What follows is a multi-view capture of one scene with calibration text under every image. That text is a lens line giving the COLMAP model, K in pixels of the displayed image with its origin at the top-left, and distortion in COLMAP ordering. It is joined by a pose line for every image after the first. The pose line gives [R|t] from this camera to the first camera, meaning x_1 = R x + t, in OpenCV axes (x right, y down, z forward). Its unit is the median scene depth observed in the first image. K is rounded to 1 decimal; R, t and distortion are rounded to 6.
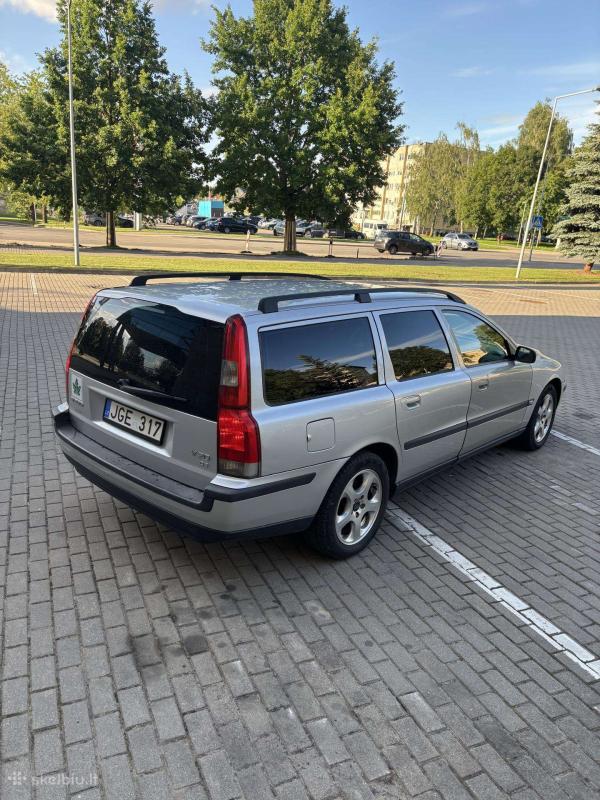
lens RADIAL K [[576.5, 0, 306.2], [0, 576.5, 398.4], [0, 0, 1]] dist [0.061368, -0.072886]
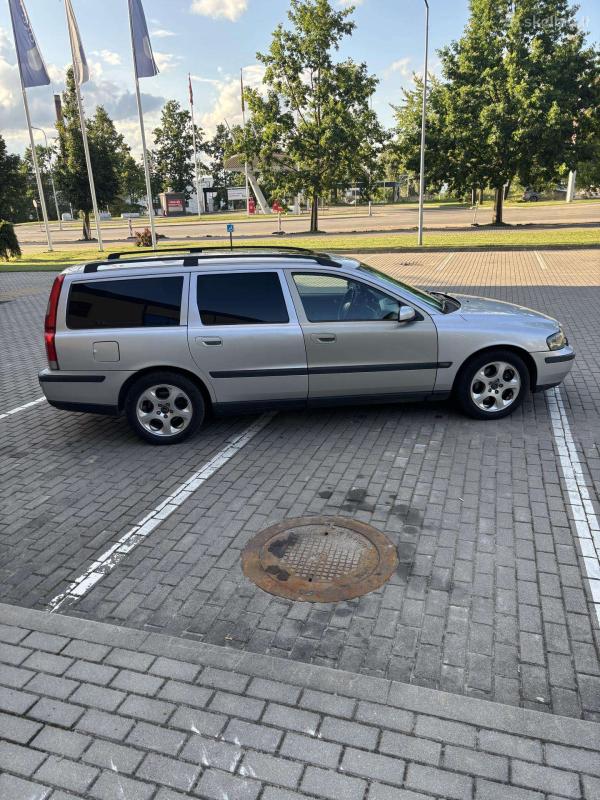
lens RADIAL K [[576.5, 0, 306.2], [0, 576.5, 398.4], [0, 0, 1]] dist [0.061368, -0.072886]
pose [[0.763440, 0.116639, -0.635259, 1.205517], [-0.093708, 0.993154, 0.069735, 0.024030], [0.639044, 0.006290, 0.769144, 0.116812]]
